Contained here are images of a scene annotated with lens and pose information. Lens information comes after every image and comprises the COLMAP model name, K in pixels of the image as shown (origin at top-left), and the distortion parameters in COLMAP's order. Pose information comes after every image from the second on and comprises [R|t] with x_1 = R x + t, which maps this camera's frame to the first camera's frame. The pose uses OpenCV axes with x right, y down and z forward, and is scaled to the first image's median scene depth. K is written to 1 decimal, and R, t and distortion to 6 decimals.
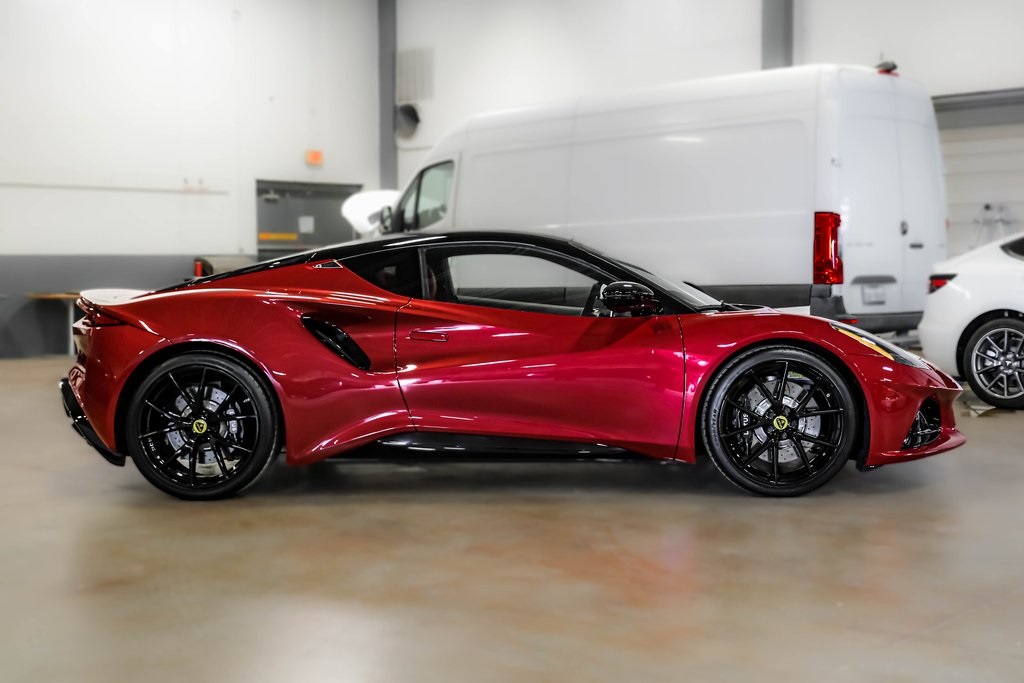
lens RADIAL K [[1335.7, 0, 502.6], [0, 1335.7, 338.3], [0, 0, 1]] dist [-0.042250, 0.000000]
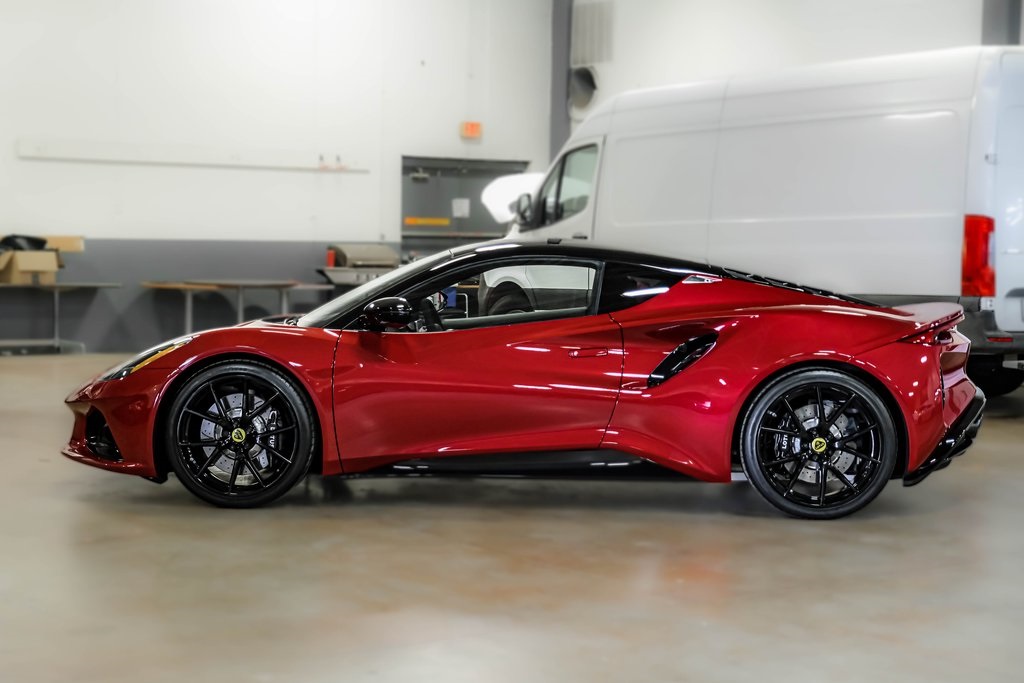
lens RADIAL K [[1749.1, 0, 479.8], [0, 1749.1, 330.0], [0, 0, 1]] dist [-0.058603, 0.000000]
pose [[0.982243, 0.025165, -0.185918, 0.105310], [-0.025581, 0.999673, 0.000161, -0.008352], [0.185861, 0.004598, 0.982565, -0.152267]]
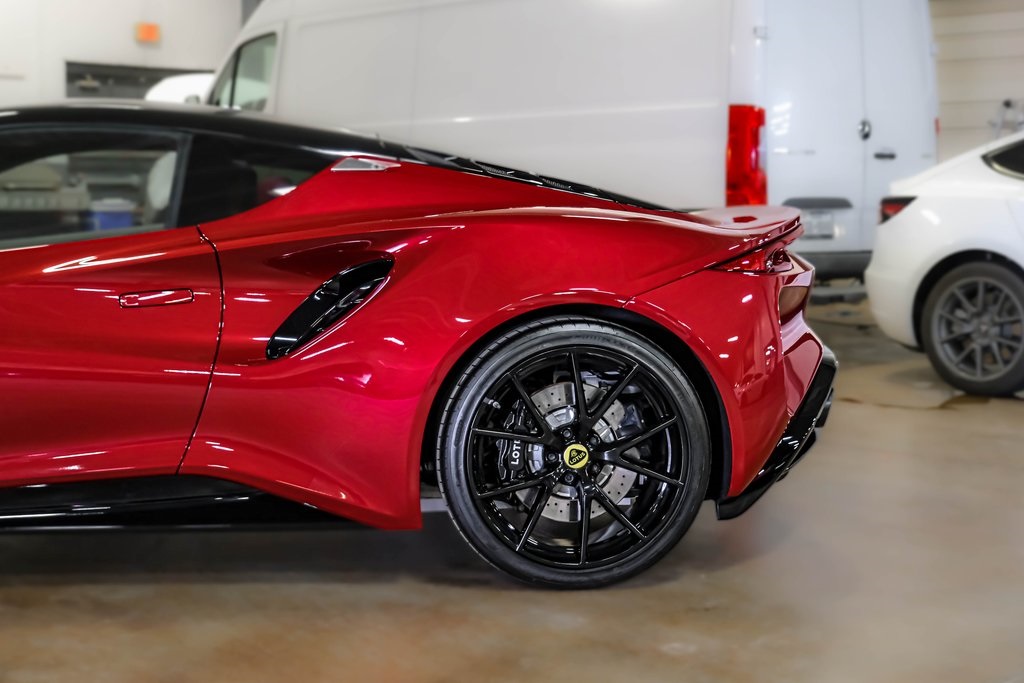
lens RADIAL K [[1570.3, 0, 507.4], [0, 1570.3, 348.3], [0, 0, 1]] dist [-0.057135, 0.000000]
pose [[0.999904, 0.011212, -0.008197, 0.098884], [-0.010747, 0.998446, 0.054683, -0.008791], [0.008797, -0.054589, 0.998470, 0.134797]]
